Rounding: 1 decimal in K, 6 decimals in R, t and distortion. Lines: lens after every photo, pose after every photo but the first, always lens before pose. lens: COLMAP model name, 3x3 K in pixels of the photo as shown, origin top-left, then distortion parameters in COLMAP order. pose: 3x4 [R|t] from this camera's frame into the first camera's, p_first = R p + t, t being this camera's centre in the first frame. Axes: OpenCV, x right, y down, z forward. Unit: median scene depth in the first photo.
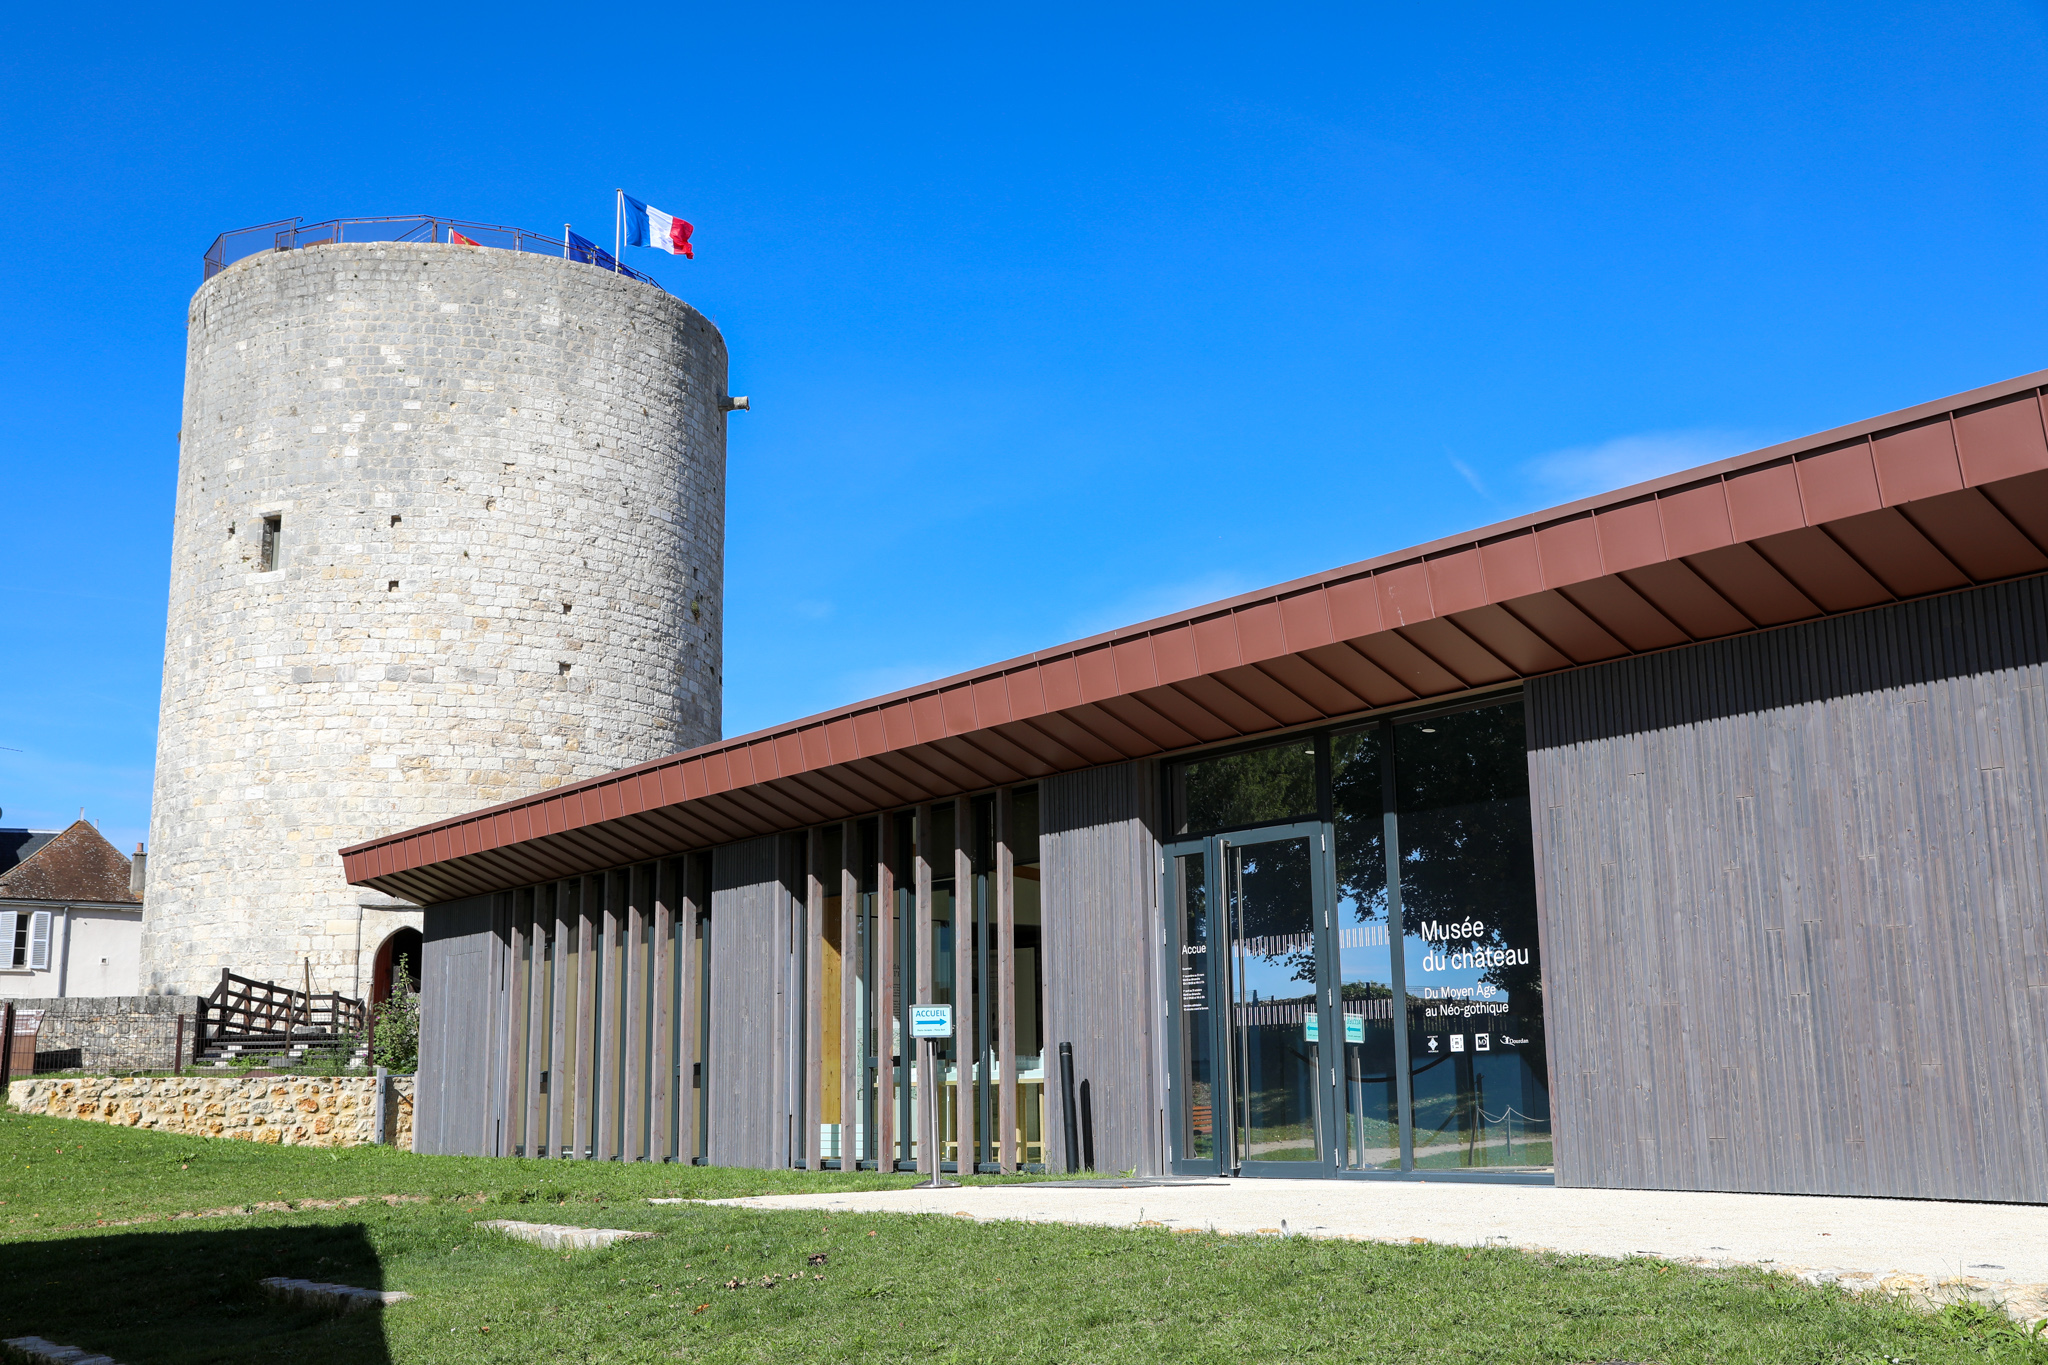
lens RADIAL K [[2077.9, 0, 1024.9], [0, 2077.9, 686.3], [0, 0, 1]] dist [0.001669, 0.000000]
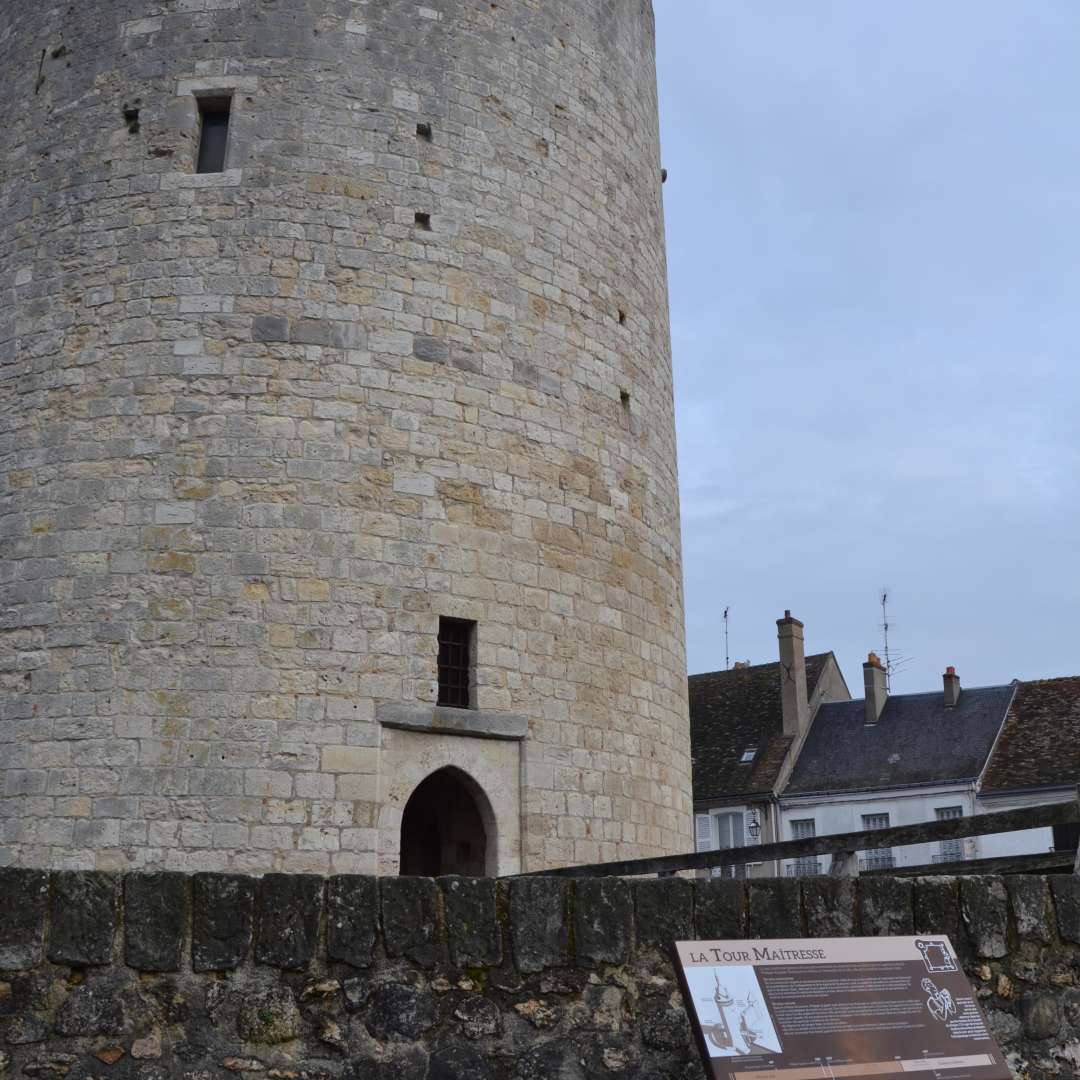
lens RADIAL K [[1278.5, 0, 539.8], [0, 1278.5, 539.0], [0, 0, 1]] dist [-0.116628, 0.000000]
pose [[0.939043, 0.114705, 0.324101, -0.384856], [-0.072869, 0.987687, -0.138433, 0.097826], [-0.335990, 0.106378, 0.935839, 0.639781]]
